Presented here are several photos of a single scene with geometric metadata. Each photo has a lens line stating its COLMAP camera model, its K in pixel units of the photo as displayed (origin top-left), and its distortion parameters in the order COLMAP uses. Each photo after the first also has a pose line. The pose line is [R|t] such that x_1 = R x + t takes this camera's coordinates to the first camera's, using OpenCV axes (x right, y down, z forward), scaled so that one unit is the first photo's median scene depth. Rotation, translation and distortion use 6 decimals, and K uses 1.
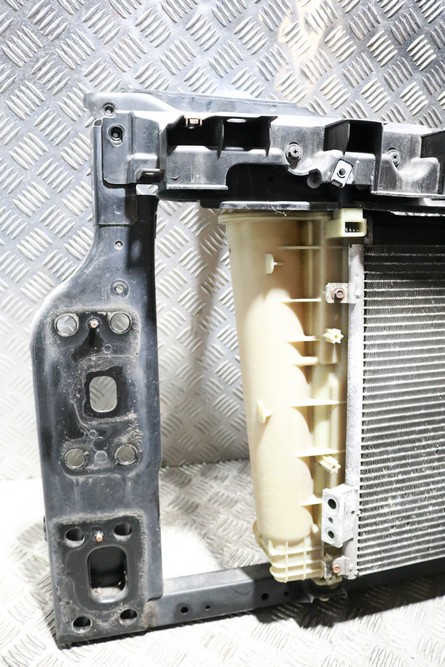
lens RADIAL K [[527.9, 0, 222.5], [0, 527.9, 333.5], [0, 0, 1]] dist [-0.138953, 0.106948]
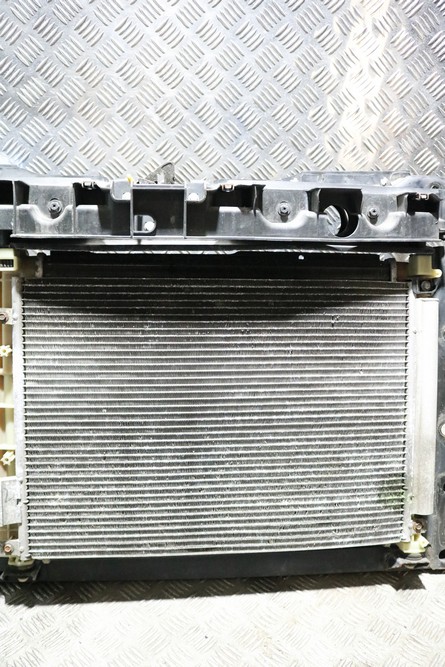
lens RADIAL K [[467.0, 0, 222.9], [0, 467.0, 326.6], [0, 0, 1]] dist [-0.182485, 0.173446]
pose [[0.982070, 0.016344, -0.187809, 0.866936], [-0.034290, 0.995103, -0.092708, 0.027266], [0.185374, 0.097486, 0.977821, 0.041741]]
